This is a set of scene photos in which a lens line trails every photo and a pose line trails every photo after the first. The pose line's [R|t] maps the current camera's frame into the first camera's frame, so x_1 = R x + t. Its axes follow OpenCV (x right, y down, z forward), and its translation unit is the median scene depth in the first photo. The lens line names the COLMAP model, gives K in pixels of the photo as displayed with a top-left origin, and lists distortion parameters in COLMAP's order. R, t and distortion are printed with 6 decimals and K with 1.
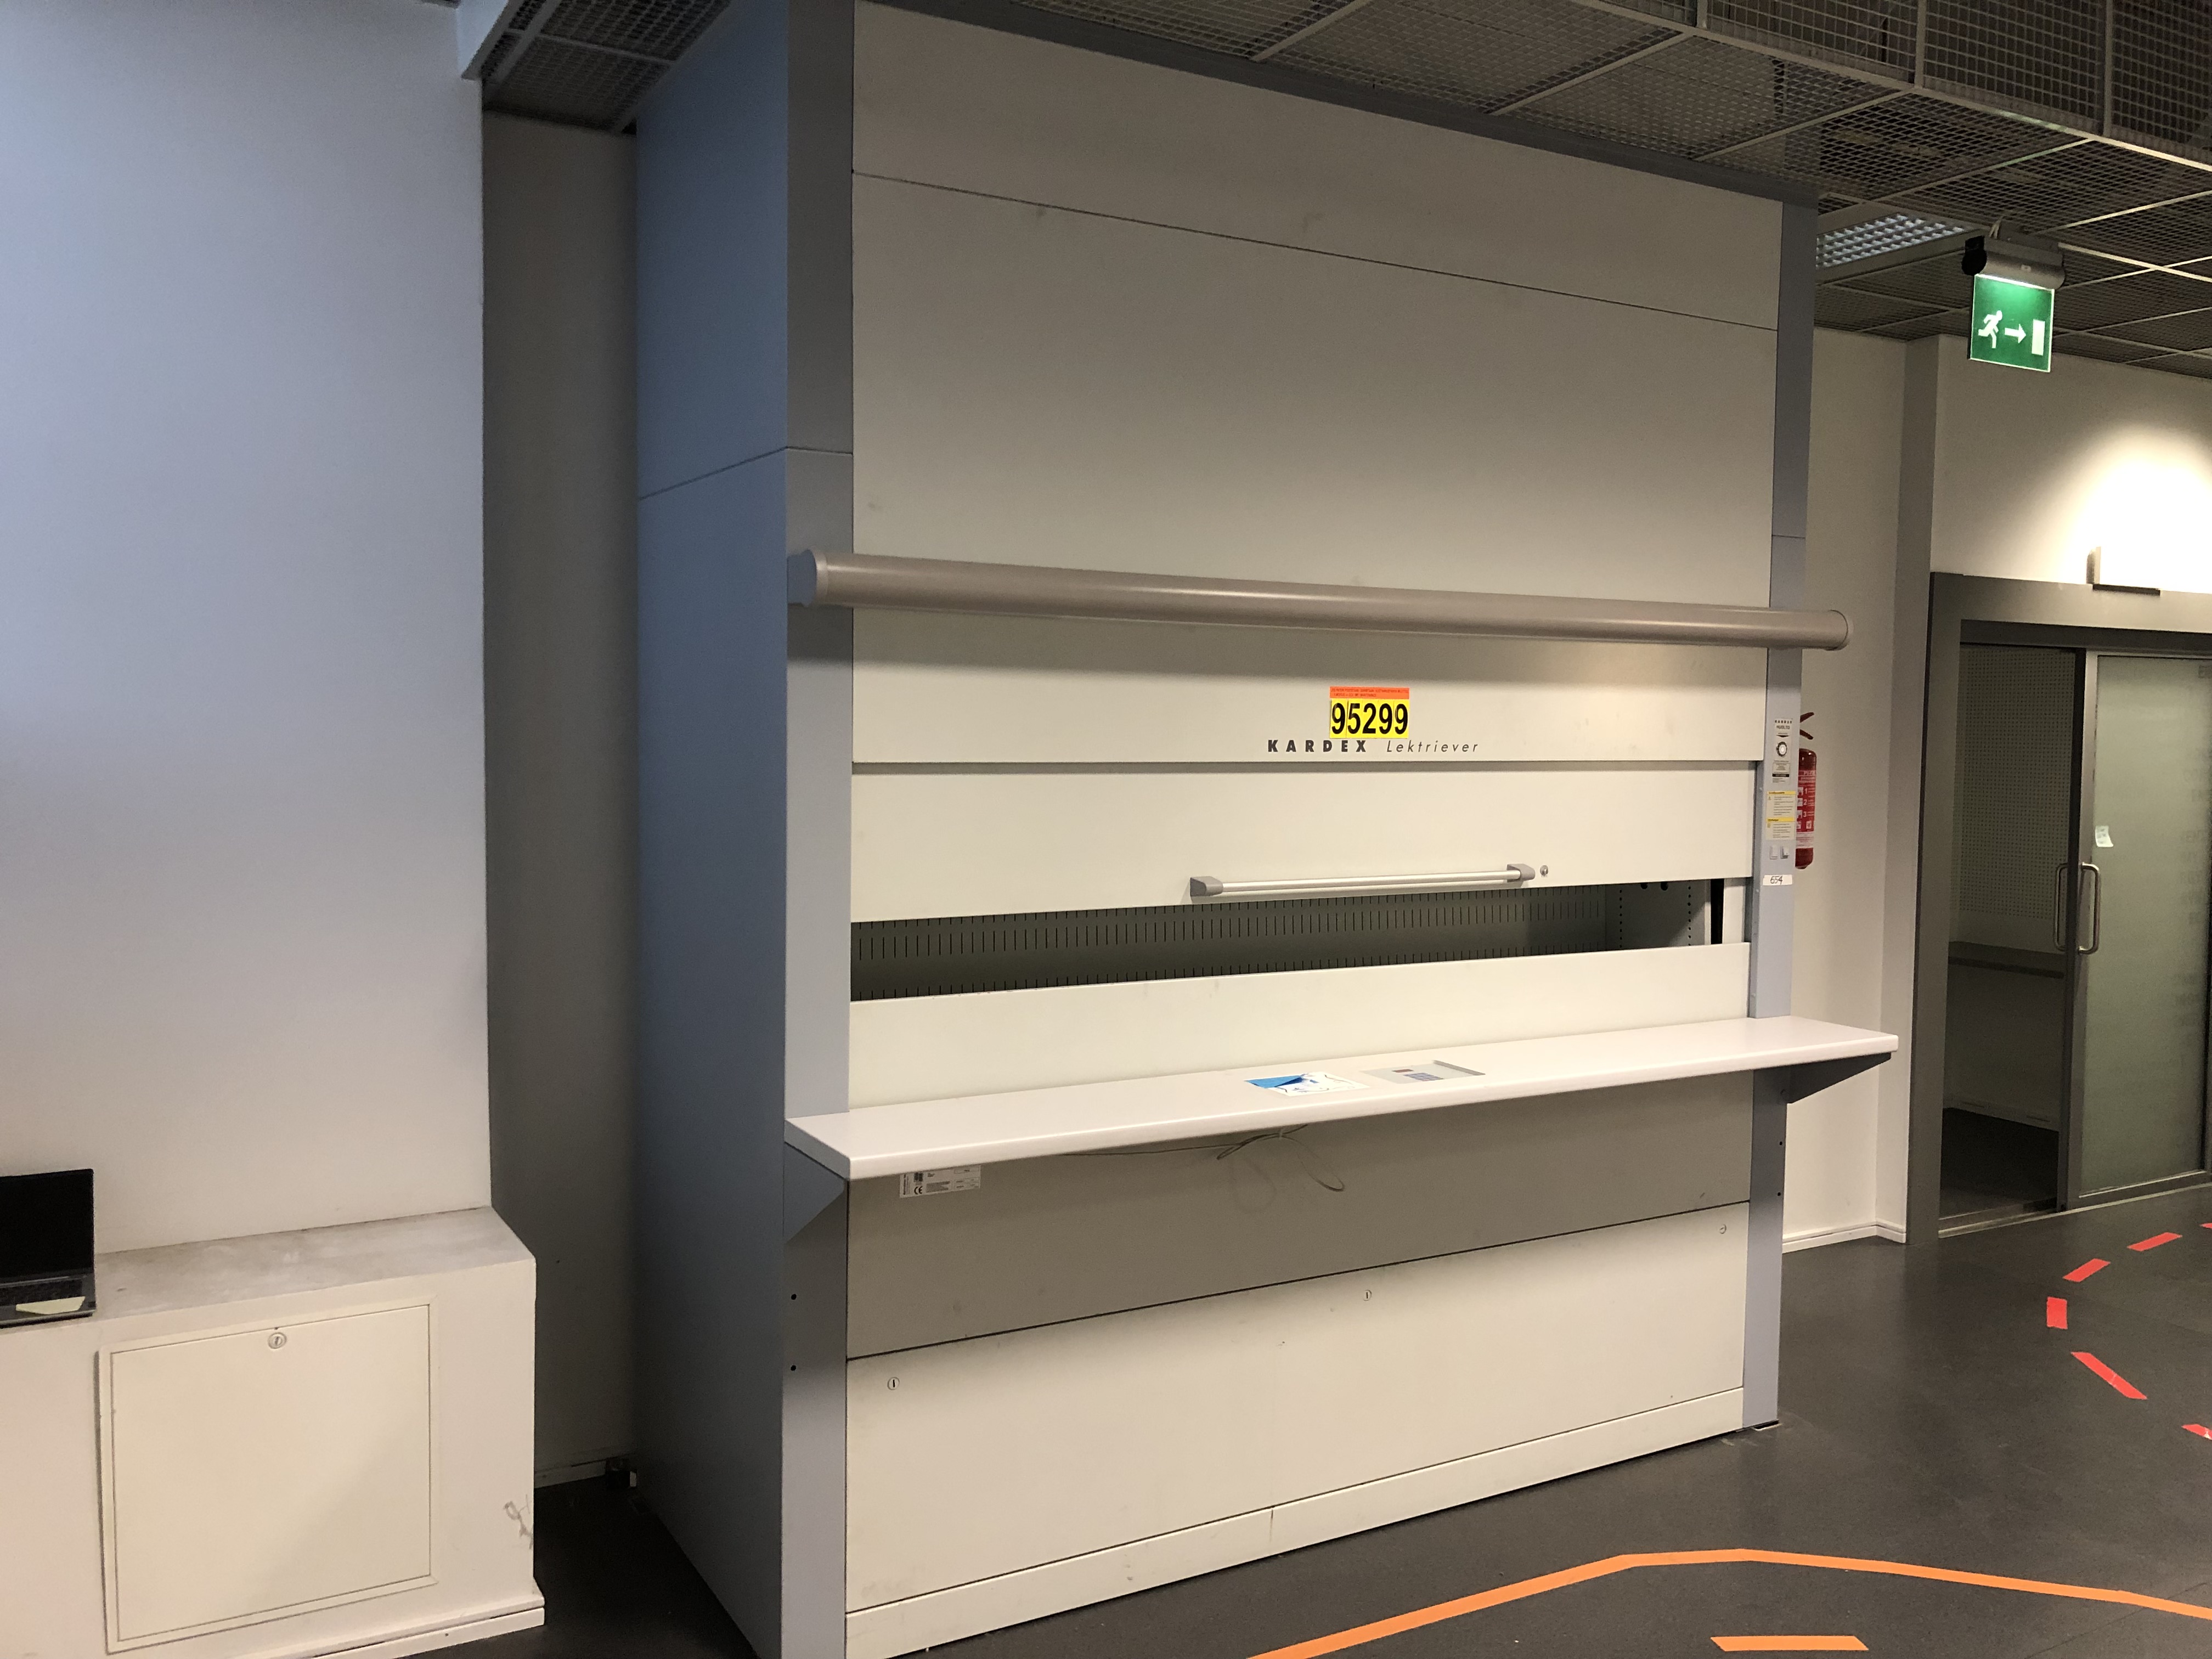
lens RADIAL K [[1819.3, 0, 1105.5], [0, 1819.3, 830.0], [0, 0, 1]] dist [0.013230, -0.001406]
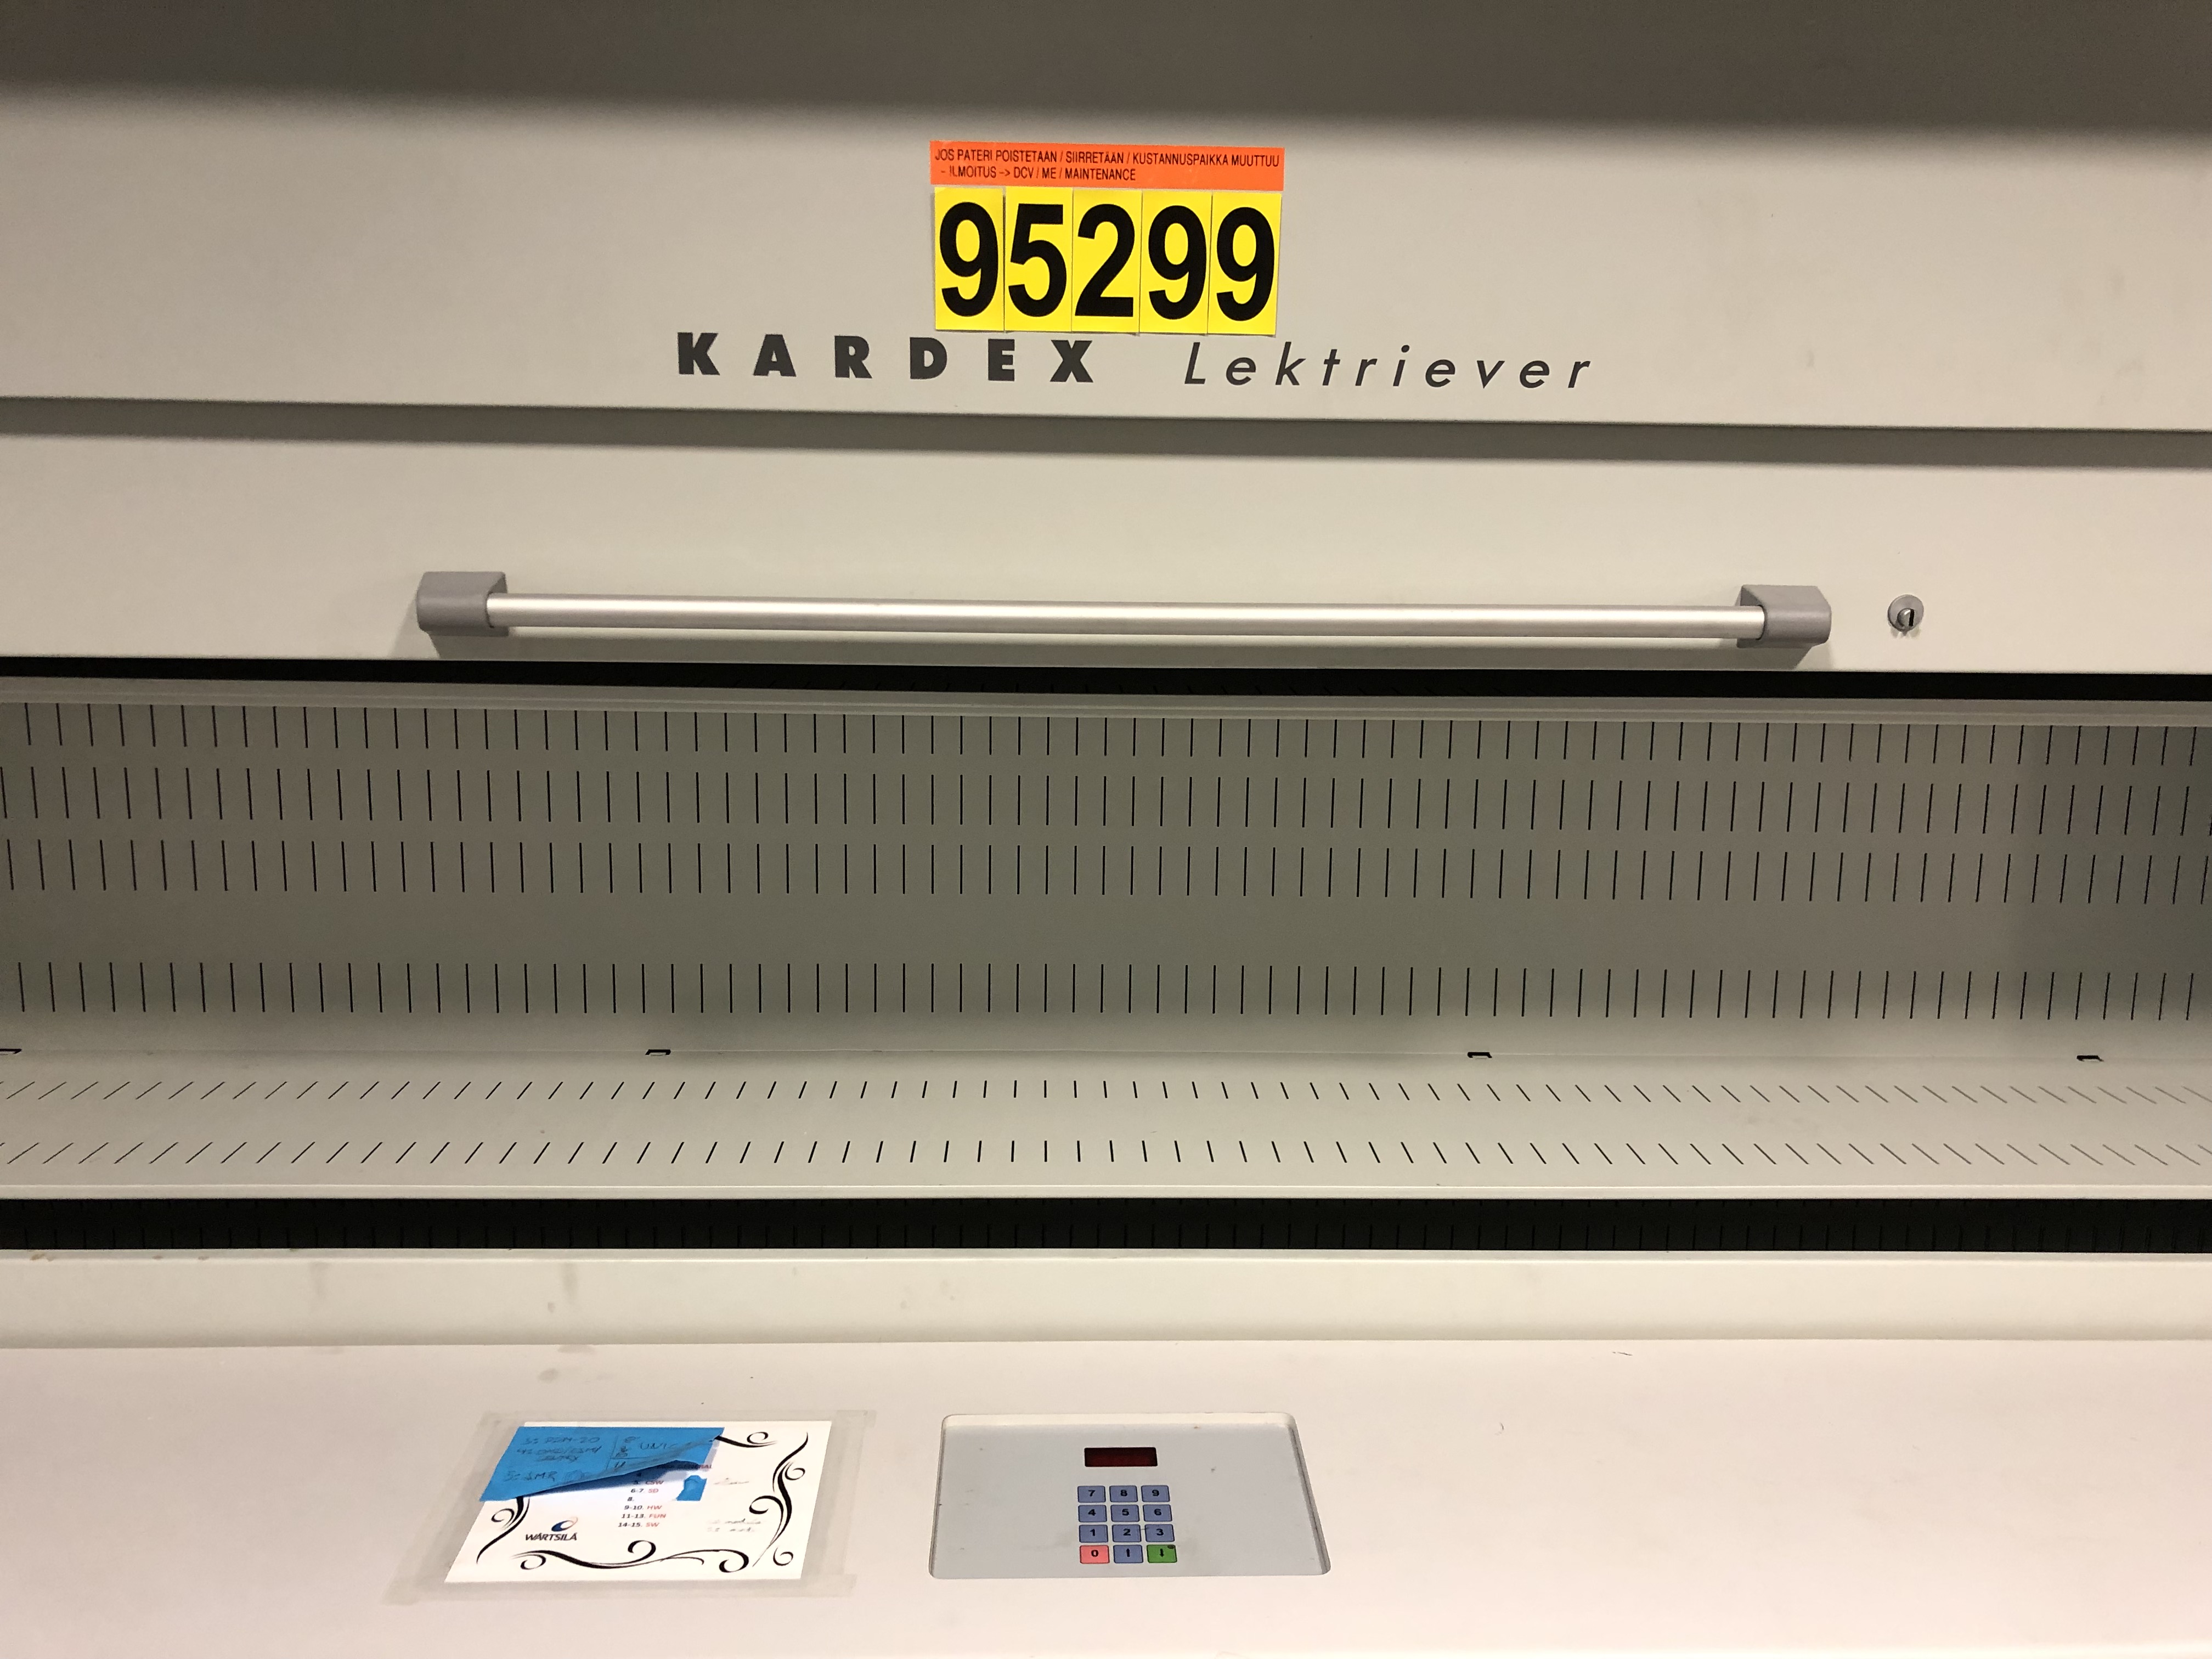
lens RADIAL K [[1819.3, 0, 1106.7], [0, 1819.3, 824.0], [0, 0, 1]] dist [0.013230, -0.001406]
pose [[0.885724, 0.088541, -0.455690, 0.282919], [-0.033262, 0.991223, 0.127945, -0.010553], [0.463019, -0.098167, 0.880895, 0.741866]]
